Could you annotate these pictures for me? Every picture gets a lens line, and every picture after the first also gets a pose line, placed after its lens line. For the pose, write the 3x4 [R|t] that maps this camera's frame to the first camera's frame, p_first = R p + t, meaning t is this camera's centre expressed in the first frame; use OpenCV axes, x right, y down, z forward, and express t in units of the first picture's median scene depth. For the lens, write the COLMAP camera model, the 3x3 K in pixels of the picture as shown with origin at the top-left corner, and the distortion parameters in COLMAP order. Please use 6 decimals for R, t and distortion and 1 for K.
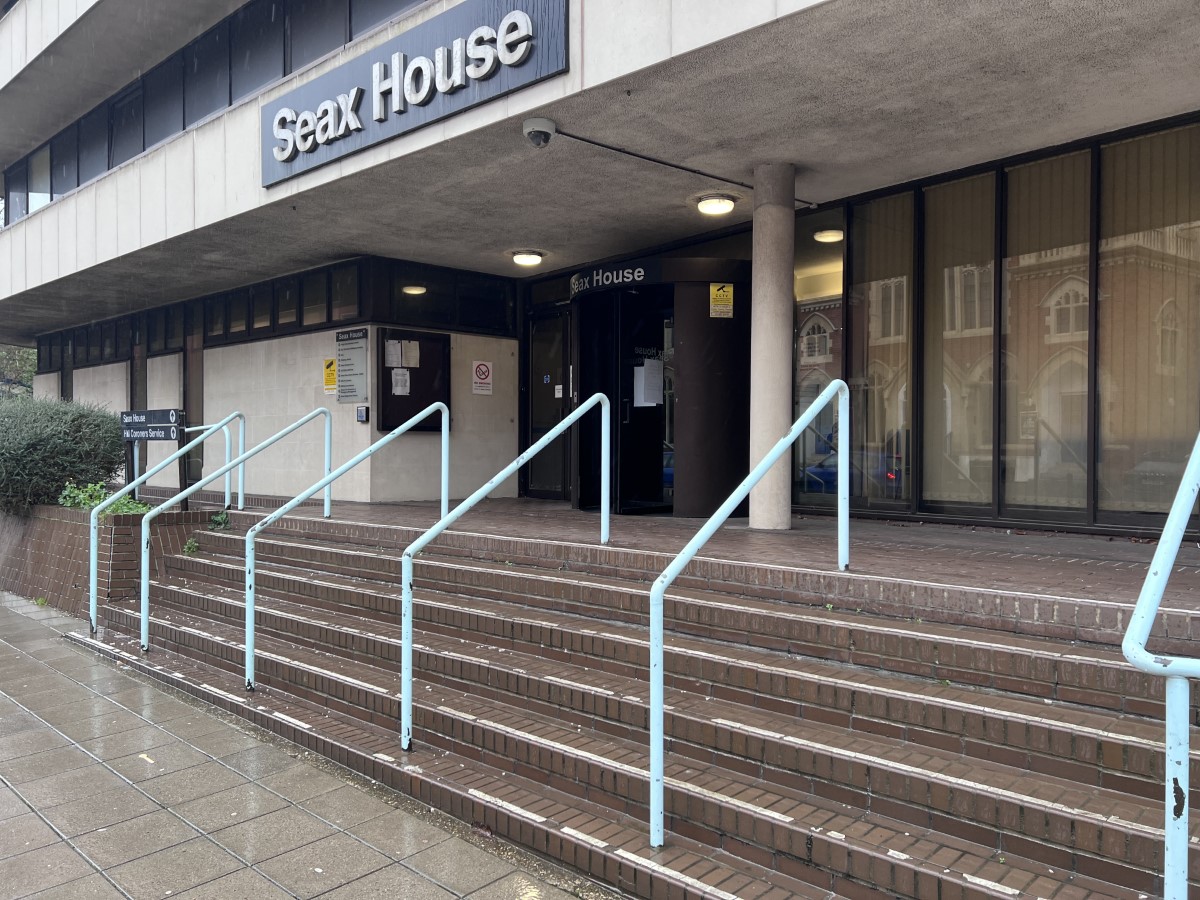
lens RADIAL K [[902.8, 0, 600.0], [0, 902.8, 450.0], [0, 0, 1]] dist [0.062977, 0.003141]
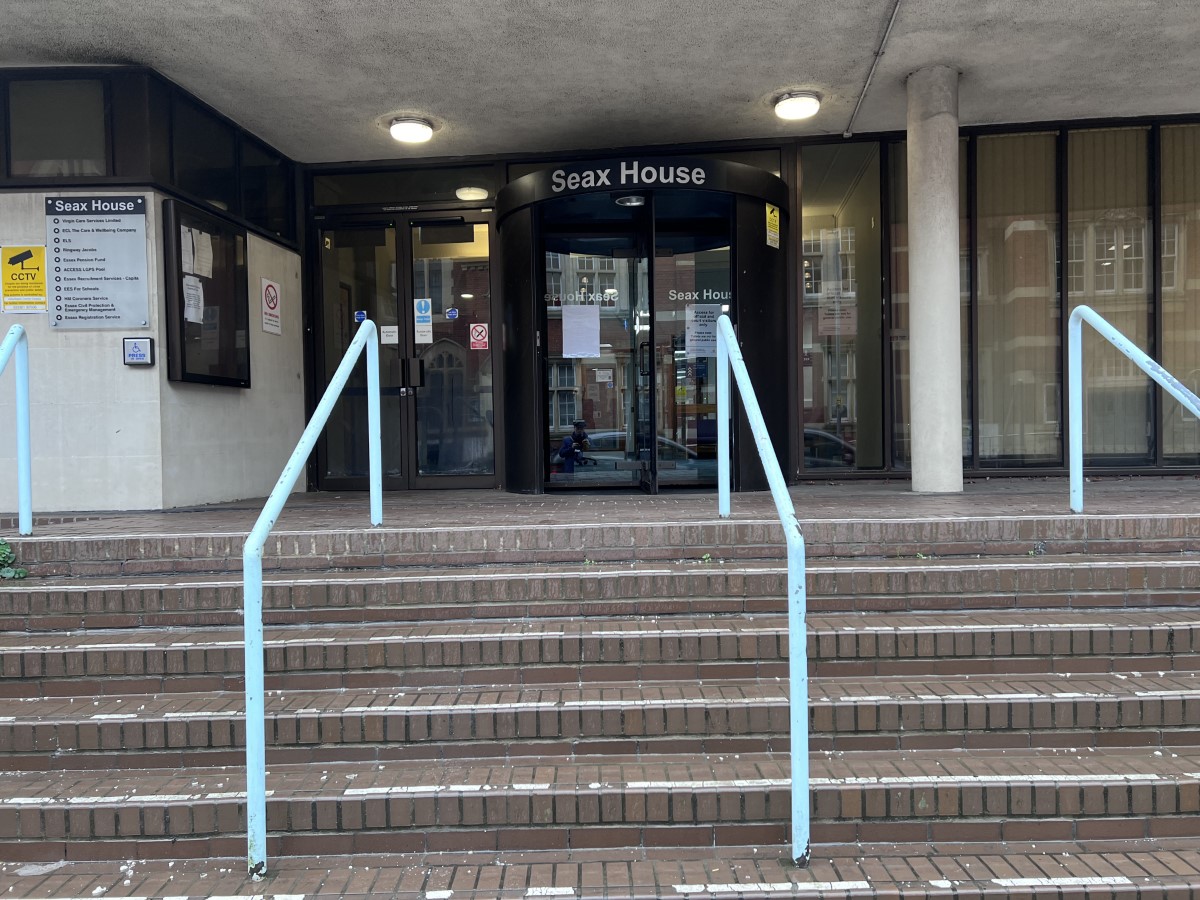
lens RADIAL K [[827.0, 0, 600.2], [0, 827.0, 484.1], [0, 0, 1]] dist [0.023139, -0.005680]
pose [[0.727046, -0.076050, 0.682364, -0.530630], [0.021671, 0.995893, 0.087904, 0.007254], [-0.686247, -0.049123, 0.725708, 0.521092]]
